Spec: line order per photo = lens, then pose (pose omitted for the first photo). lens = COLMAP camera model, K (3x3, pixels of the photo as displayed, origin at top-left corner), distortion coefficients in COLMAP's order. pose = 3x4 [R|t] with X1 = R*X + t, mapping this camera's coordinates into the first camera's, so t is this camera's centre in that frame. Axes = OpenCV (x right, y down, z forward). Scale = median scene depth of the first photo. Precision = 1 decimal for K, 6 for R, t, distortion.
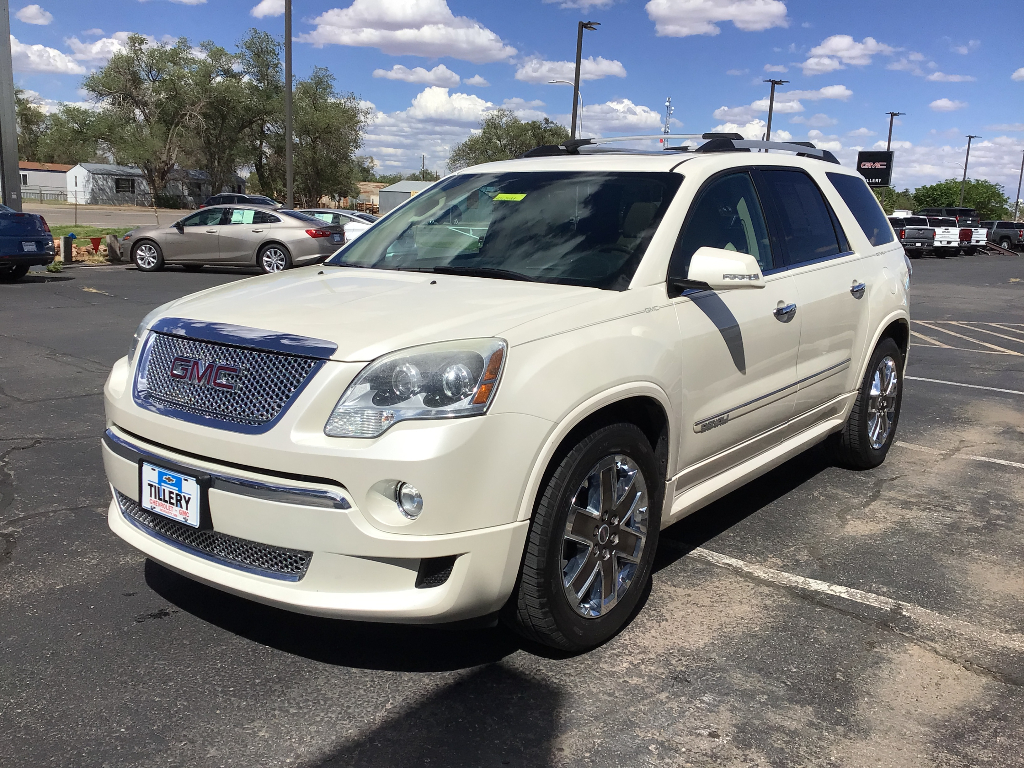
lens RADIAL K [[927.0, 0, 512.0], [0, 927.0, 384.0], [0, 0, 1]] dist [-0.001093, -0.007031]
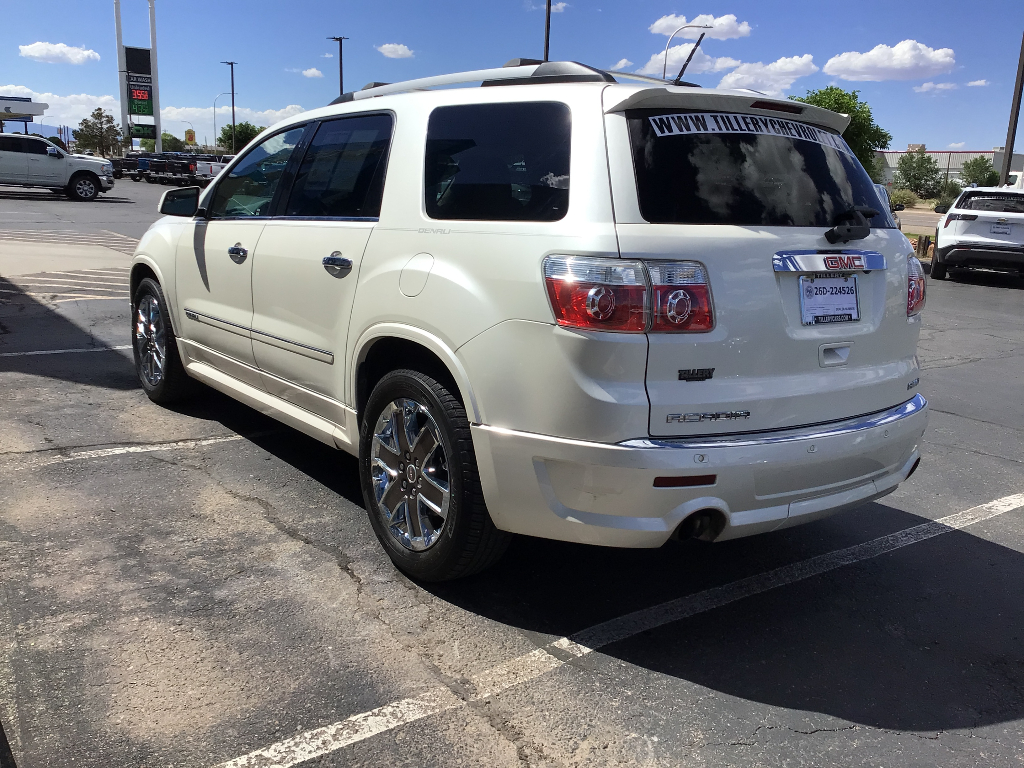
lens RADIAL K [[943.4, 0, 512.0], [0, 943.4, 384.0], [0, 0, 1]] dist [0.002668, -0.168565]
pose [[-0.258517, 0.197530, -0.945595, 1.108232], [-0.206090, 0.945057, 0.253761, -0.241582], [0.943767, 0.260479, -0.203604, 1.363821]]
